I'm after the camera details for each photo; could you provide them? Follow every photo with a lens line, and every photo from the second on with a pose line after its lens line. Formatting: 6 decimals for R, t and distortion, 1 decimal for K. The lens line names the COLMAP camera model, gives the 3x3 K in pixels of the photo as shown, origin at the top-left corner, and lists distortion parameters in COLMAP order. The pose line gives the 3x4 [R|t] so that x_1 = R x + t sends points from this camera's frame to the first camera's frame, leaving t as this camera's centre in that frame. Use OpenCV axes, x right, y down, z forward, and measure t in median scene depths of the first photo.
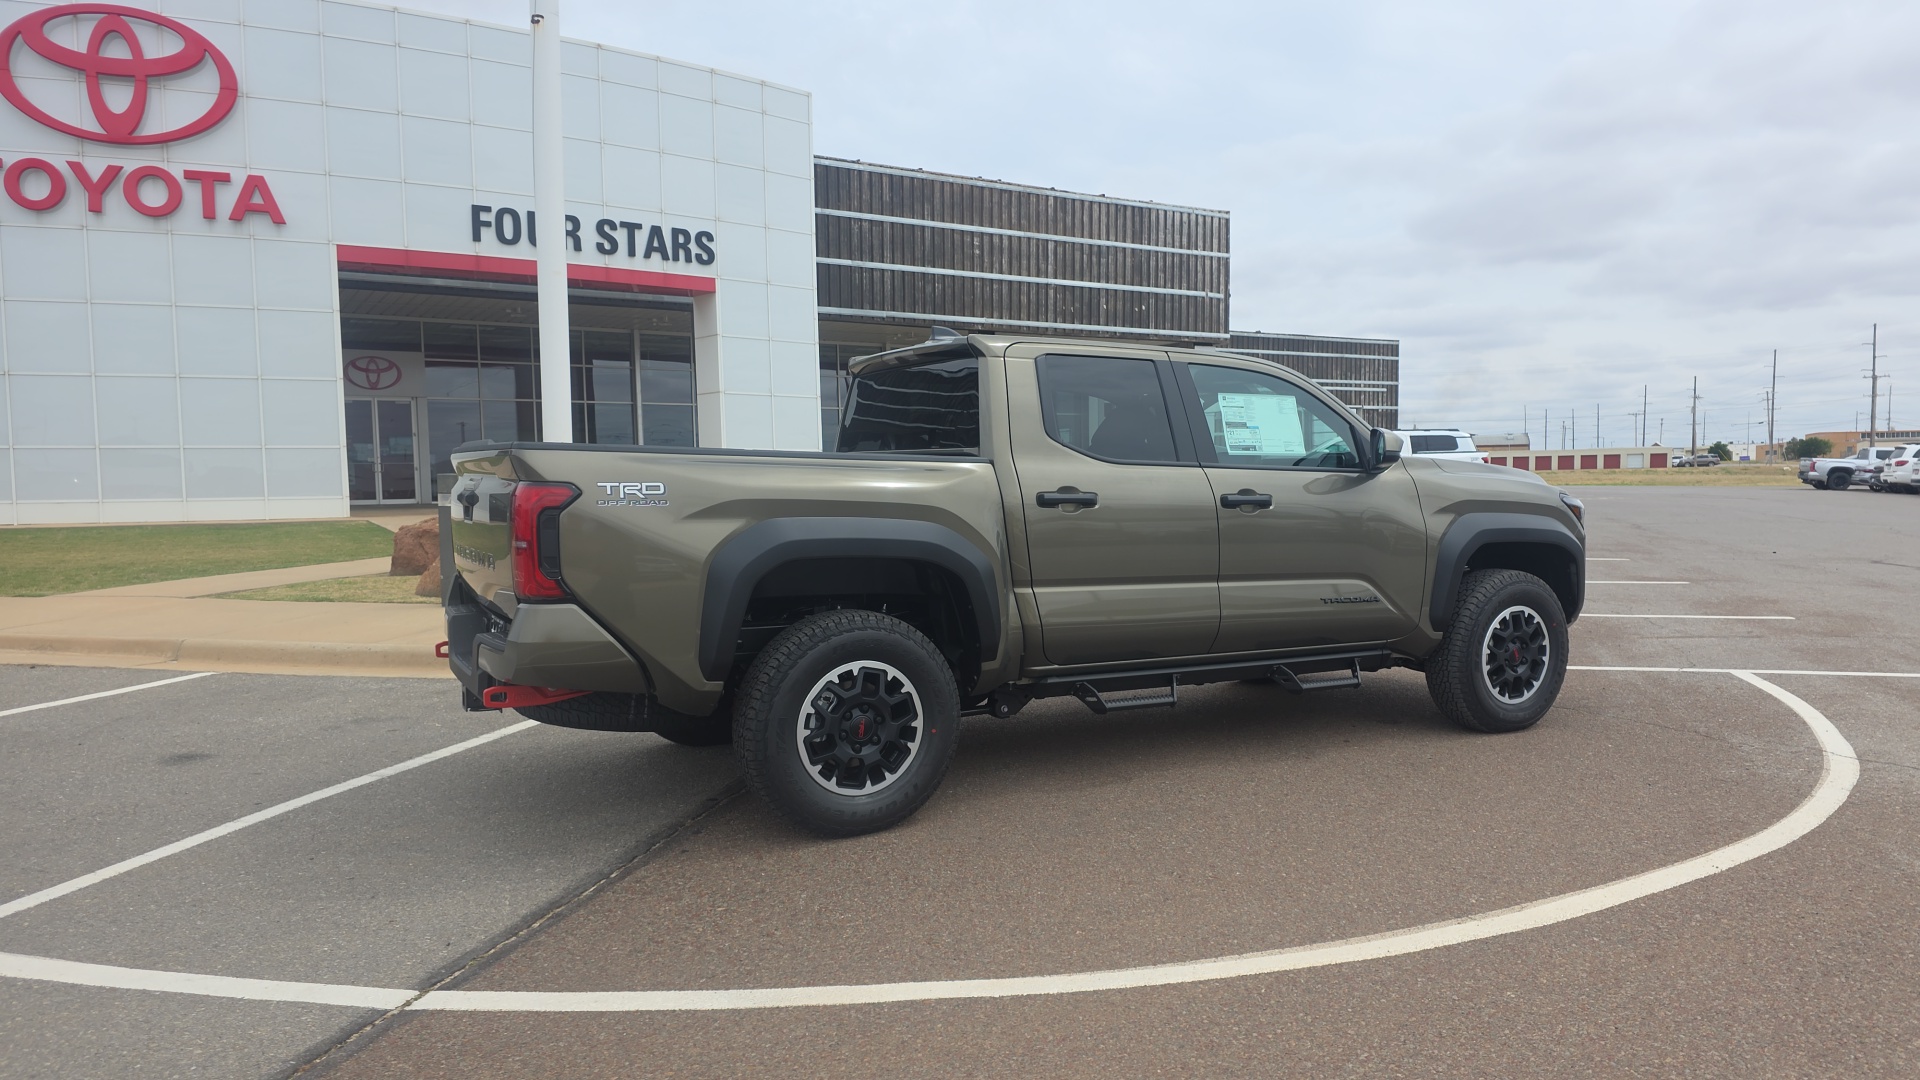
lens RADIAL K [[1254.9, 0, 1074.7], [0, 1254.9, 575.5], [0, 0, 1]] dist [0.068609, -0.061752]
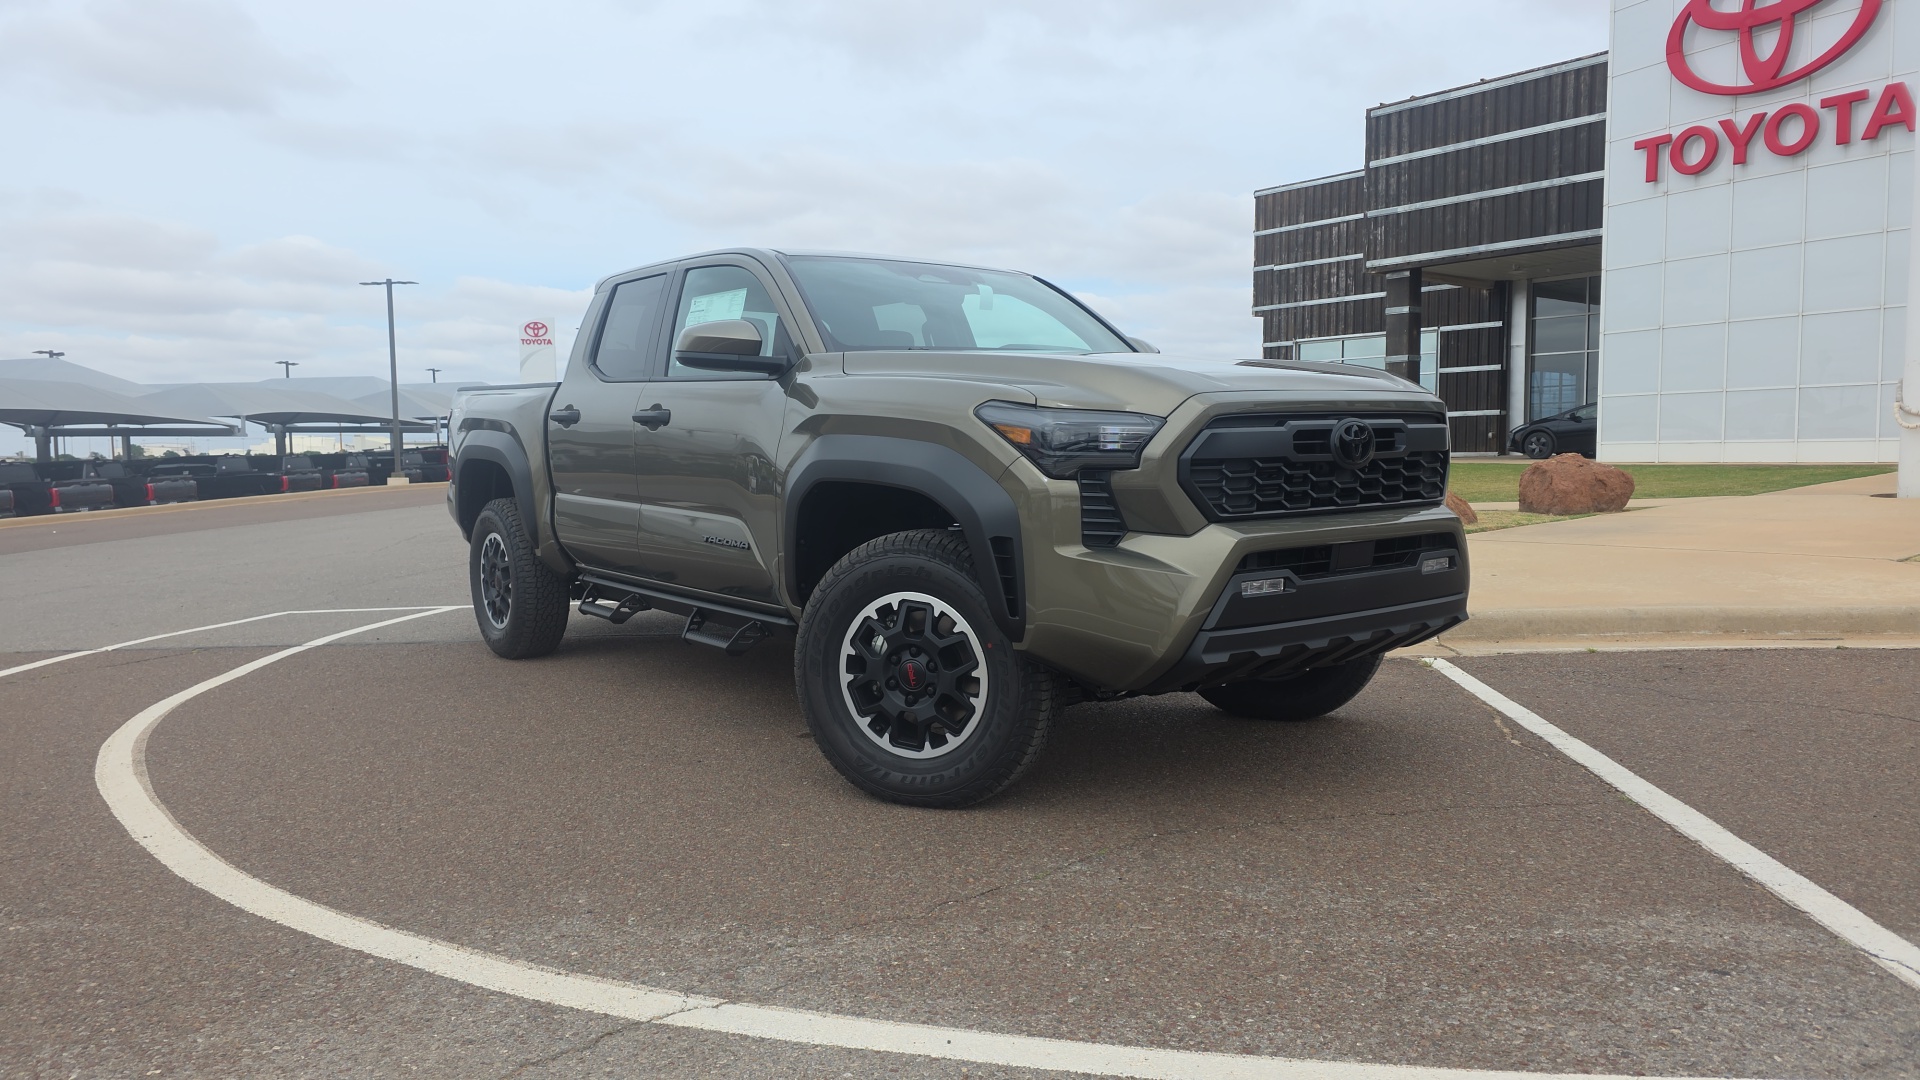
lens RADIAL K [[1328.4, 0, 978.2], [0, 1328.4, 543.1], [0, 0, 1]] dist [0.064573, -0.074255]
pose [[0.096318, 0.076937, -0.992373, 0.279235], [-0.065824, 0.995318, 0.070777, -0.012848], [0.993172, 0.058505, 0.100931, 0.282495]]
